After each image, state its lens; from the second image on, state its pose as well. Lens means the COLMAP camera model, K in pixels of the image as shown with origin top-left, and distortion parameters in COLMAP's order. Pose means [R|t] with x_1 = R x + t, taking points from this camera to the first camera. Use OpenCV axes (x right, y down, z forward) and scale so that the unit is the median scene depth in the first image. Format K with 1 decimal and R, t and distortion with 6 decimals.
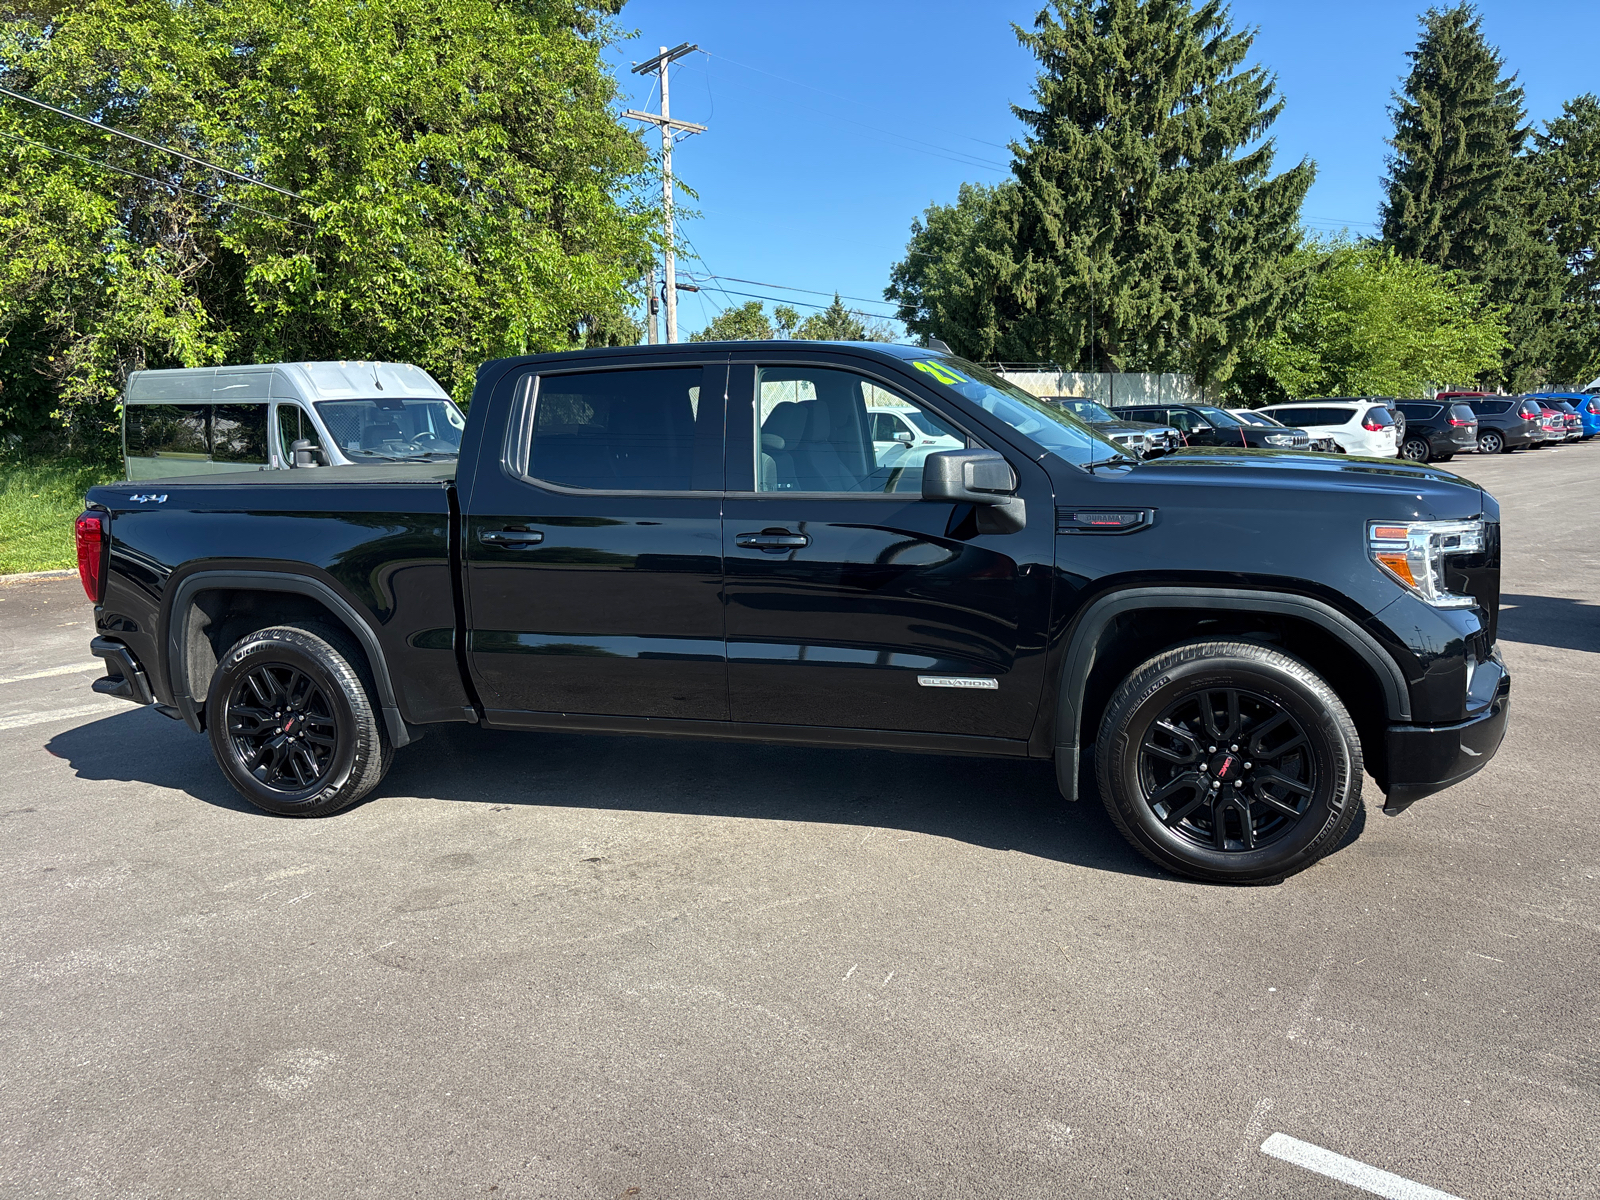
lens RADIAL K [[1228.6, 0, 803.6], [0, 1228.6, 596.4], [0, 0, 1]] dist [0.016421, -0.030620]
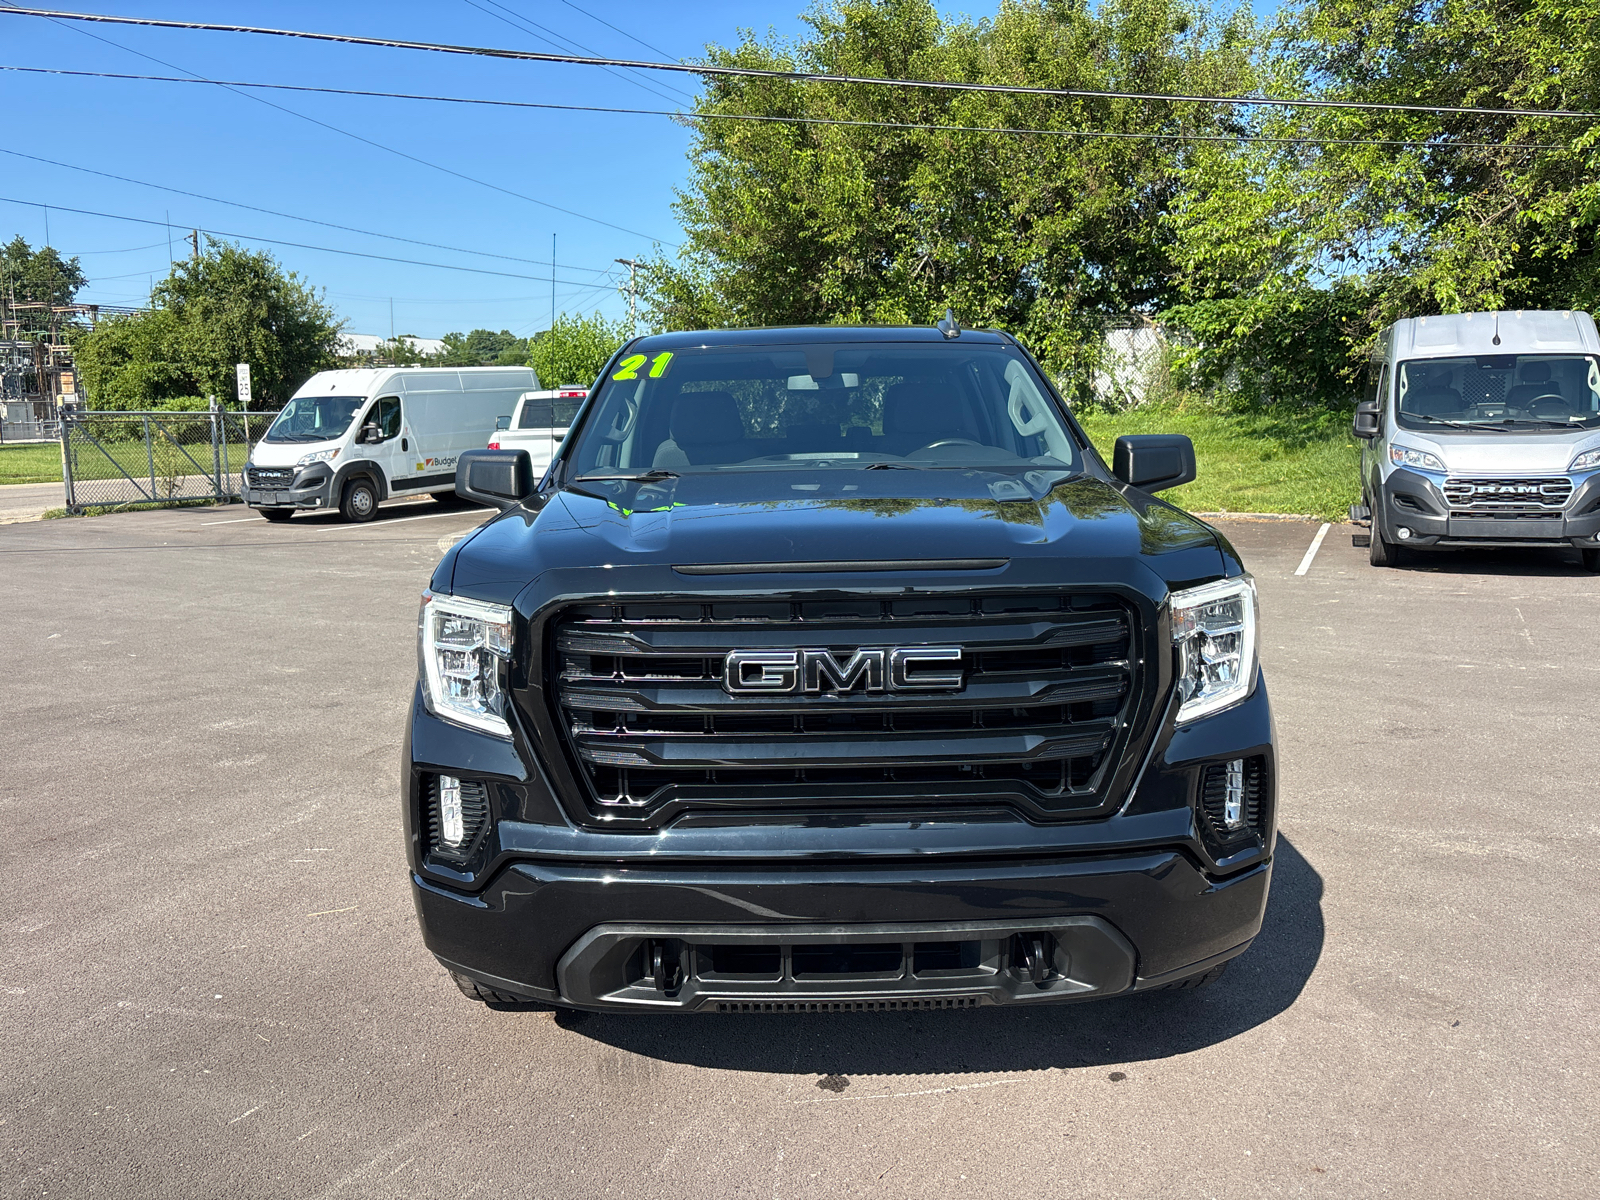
lens RADIAL K [[1228.6, 0, 803.9], [0, 1228.6, 601.8], [0, 0, 1]] dist [0.016421, -0.030620]
pose [[0.281117, 0.172954, -0.943960, 0.331808], [-0.123256, 0.981986, 0.143215, -0.048165], [0.951726, 0.076088, 0.297370, 0.258163]]
